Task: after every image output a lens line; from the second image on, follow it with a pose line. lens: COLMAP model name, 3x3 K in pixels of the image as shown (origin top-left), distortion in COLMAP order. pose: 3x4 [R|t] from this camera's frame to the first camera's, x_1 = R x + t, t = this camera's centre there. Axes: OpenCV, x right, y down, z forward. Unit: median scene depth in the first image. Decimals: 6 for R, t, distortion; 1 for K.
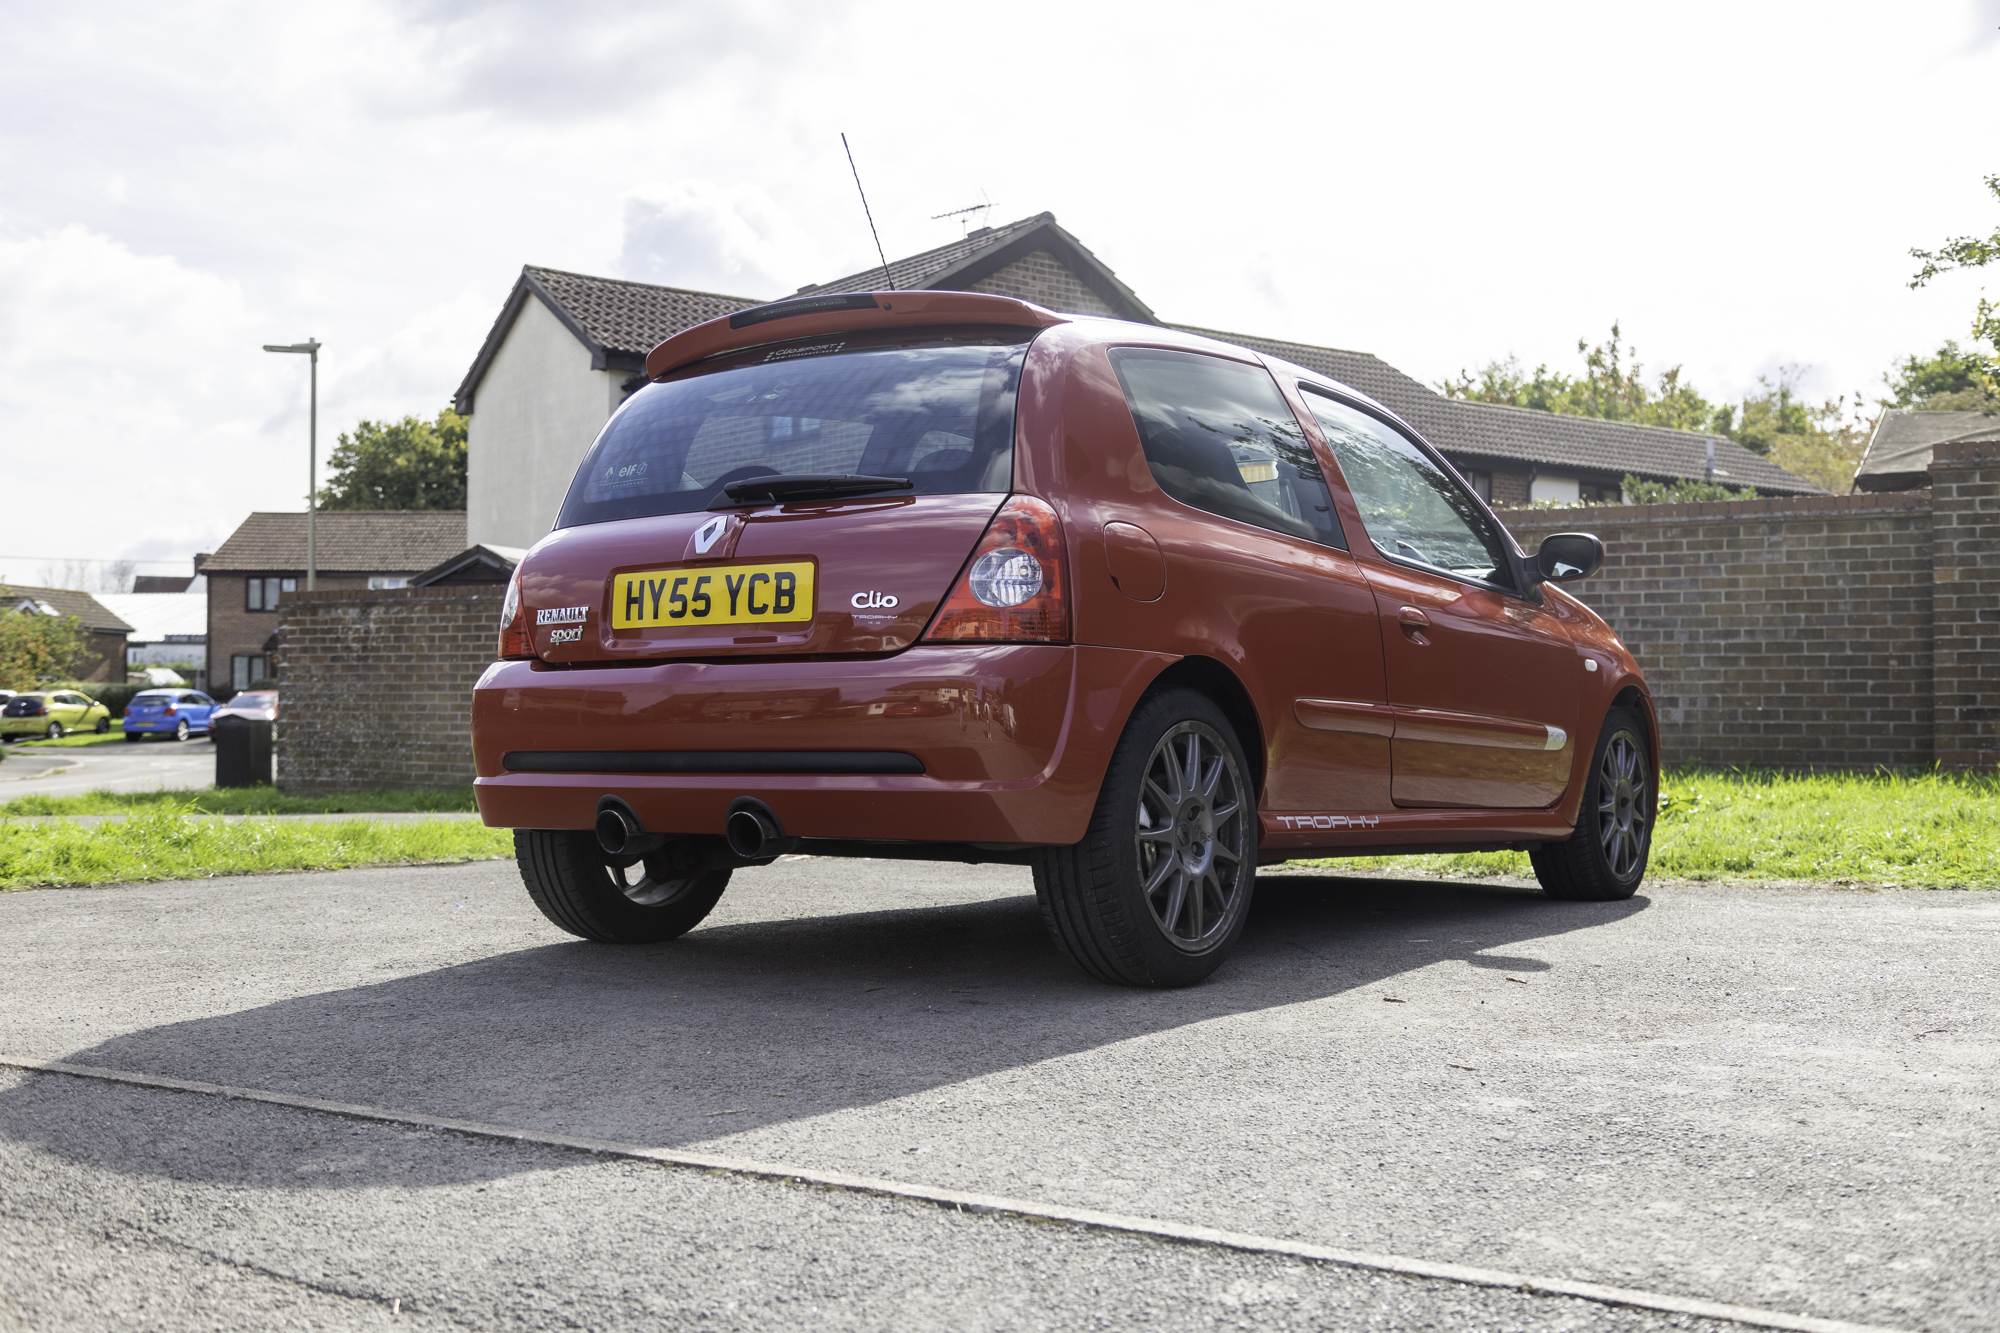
lens RADIAL K [[2090.4, 0, 1013.5], [0, 2090.4, 665.6], [0, 0, 1]] dist [0.102644, 0.000000]
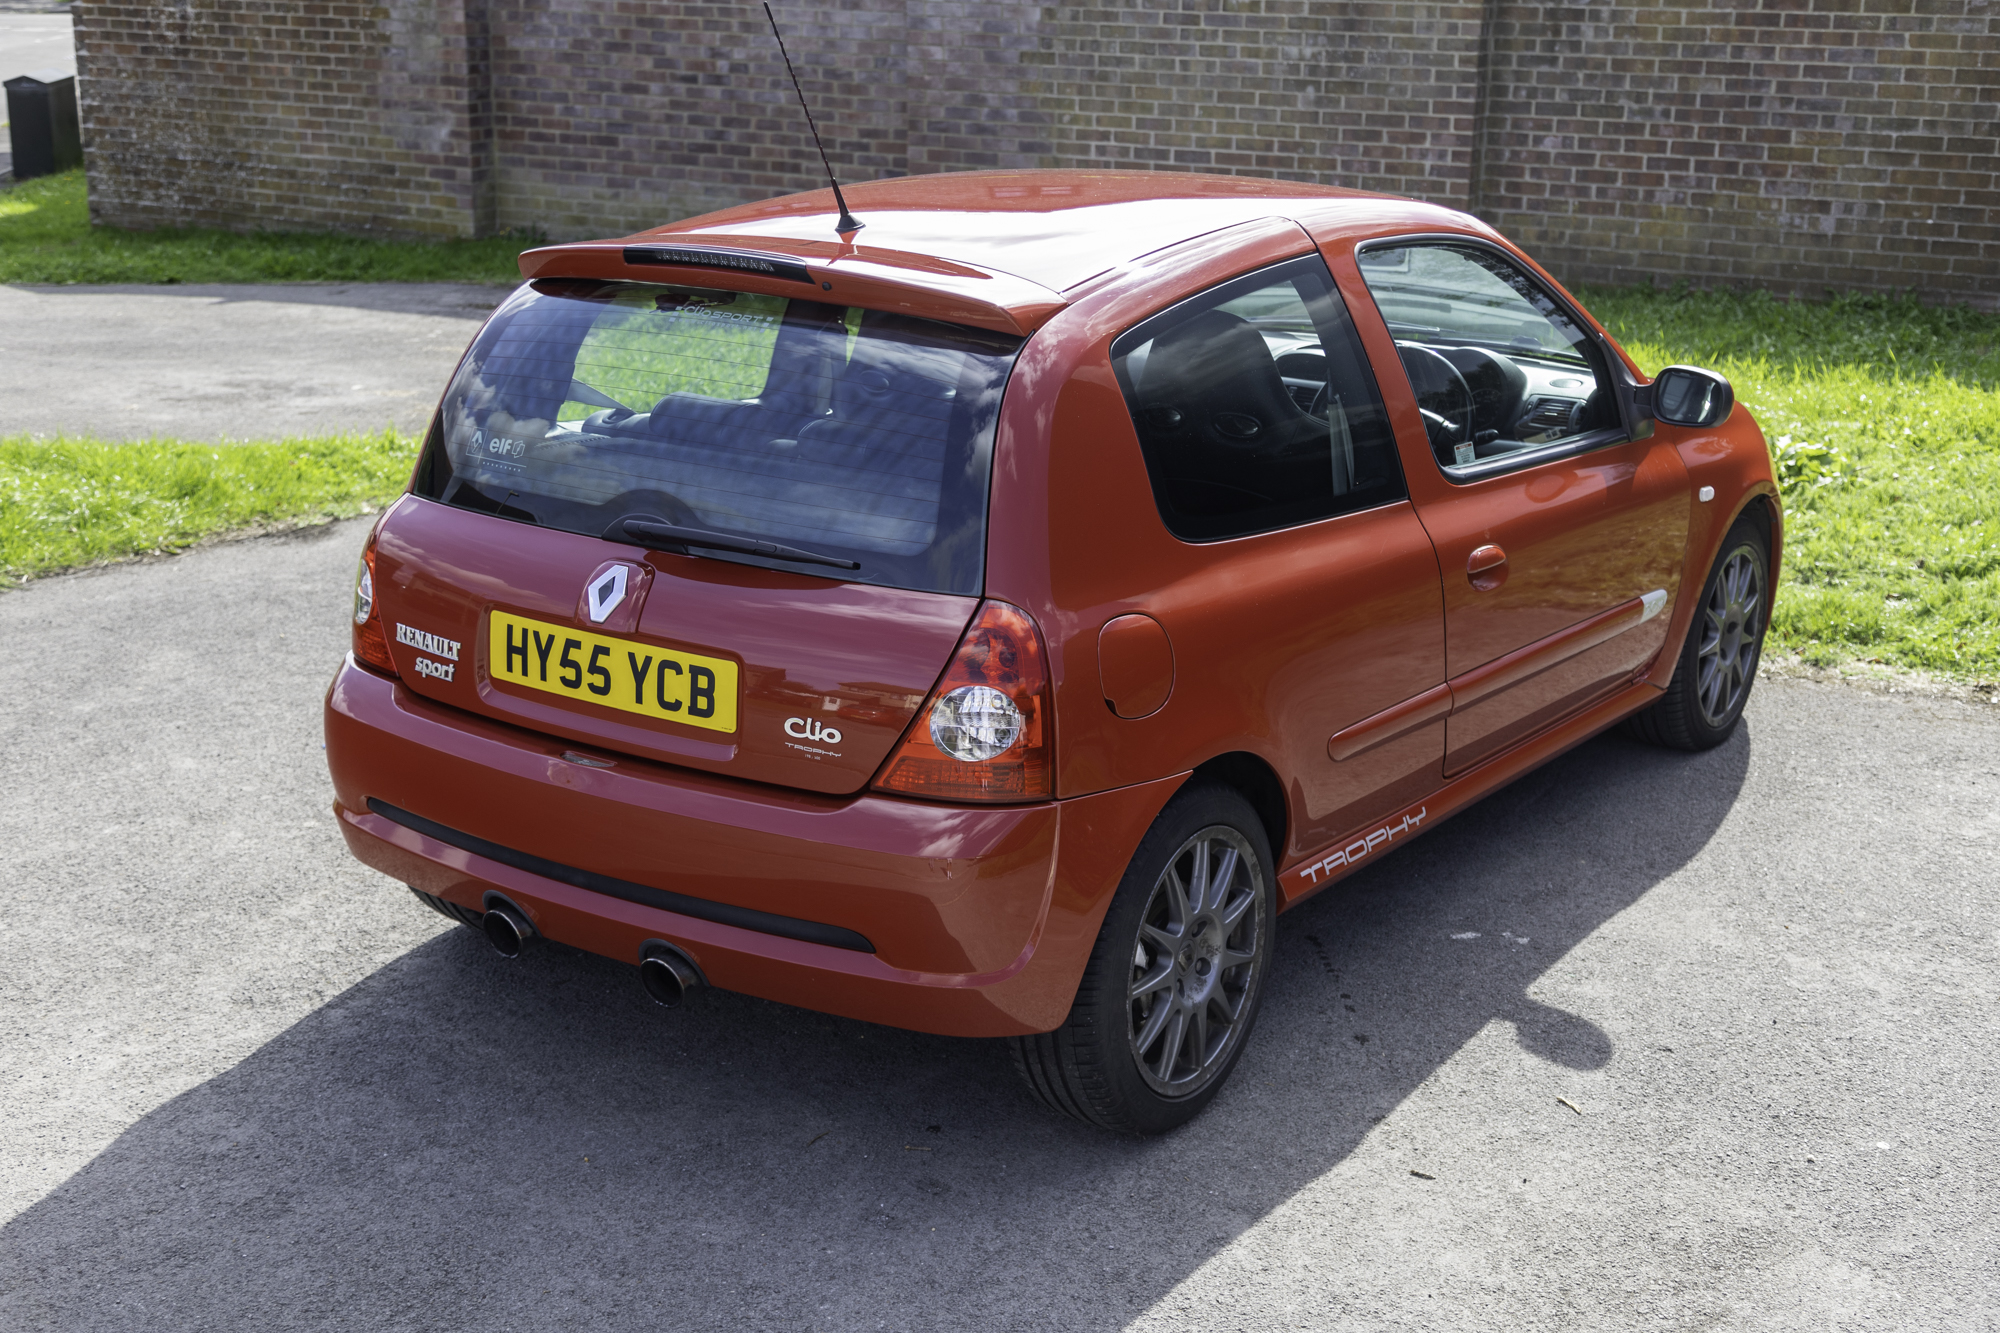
lens RADIAL K [[2520.4, 0, 1010.7], [0, 2520.4, 678.0], [0, 0, 1]] dist [0.092407, 0.000000]
pose [[0.999875, 0.015025, 0.005004, 0.001374], [-0.015833, 0.955163, 0.295655, -0.098072], [-0.000337, -0.295698, 0.955282, 0.021691]]
